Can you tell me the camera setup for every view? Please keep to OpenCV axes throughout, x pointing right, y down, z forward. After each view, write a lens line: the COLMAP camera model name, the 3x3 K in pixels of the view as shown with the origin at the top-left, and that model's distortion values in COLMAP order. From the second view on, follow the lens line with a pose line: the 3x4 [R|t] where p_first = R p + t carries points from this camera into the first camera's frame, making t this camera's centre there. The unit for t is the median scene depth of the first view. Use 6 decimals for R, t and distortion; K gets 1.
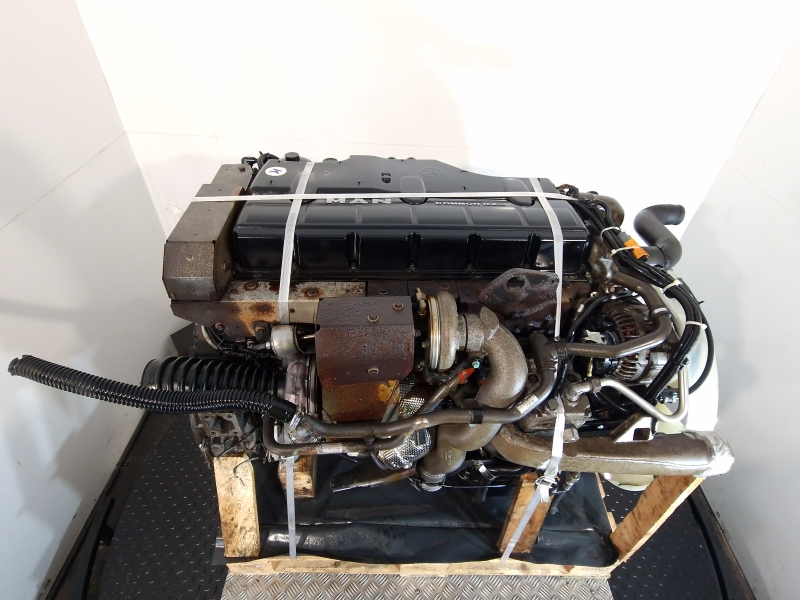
lens RADIAL K [[367.8, 0, 400.3], [0, 367.8, 299.7], [0, 0, 1]] dist [-0.015453, 0.000004]
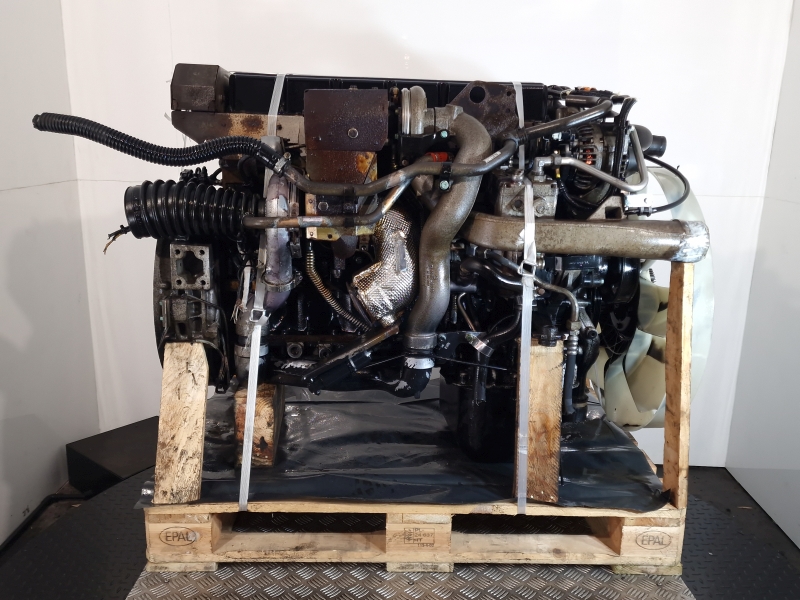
lens RADIAL K [[535.1, 0, 399.8], [0, 535.1, 299.6], [0, 0, 1]] dist [0.009040, 0.000206]
pose [[0.999725, -0.018113, 0.014908, 0.026952], [0.022456, 0.922745, -0.384757, 0.940163], [-0.006787, 0.384985, 0.922898, -0.239937]]
